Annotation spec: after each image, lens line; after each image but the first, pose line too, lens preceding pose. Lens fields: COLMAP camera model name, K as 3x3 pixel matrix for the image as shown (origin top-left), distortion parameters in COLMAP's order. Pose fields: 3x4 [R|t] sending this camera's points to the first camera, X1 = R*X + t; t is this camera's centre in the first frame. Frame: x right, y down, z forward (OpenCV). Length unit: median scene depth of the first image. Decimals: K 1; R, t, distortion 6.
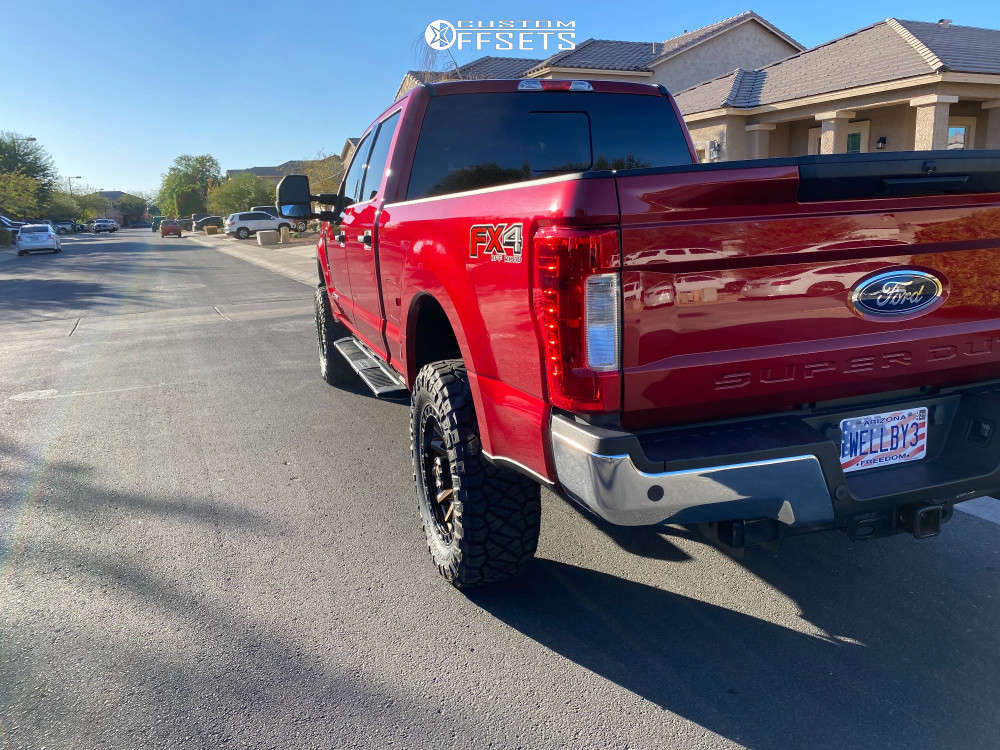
lens RADIAL K [[748.0, 0, 500.0], [0, 748.0, 375.0], [0, 0, 1]] dist [0.009518, -0.011463]
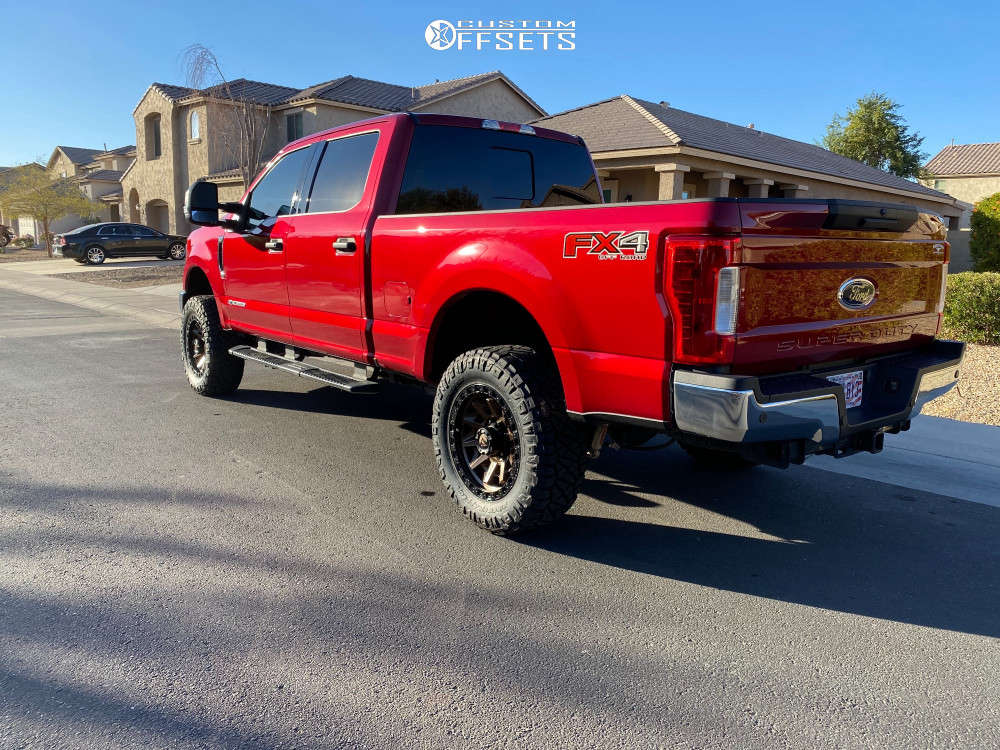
lens RADIAL K [[748.0, 0, 500.0], [0, 748.0, 375.0], [0, 0, 1]] dist [0.009518, -0.011463]
pose [[0.942058, 0.002704, 0.335438, -0.323964], [0.012729, 0.998959, -0.043801, 0.055947], [-0.335208, 0.045533, 0.941043, -0.091213]]
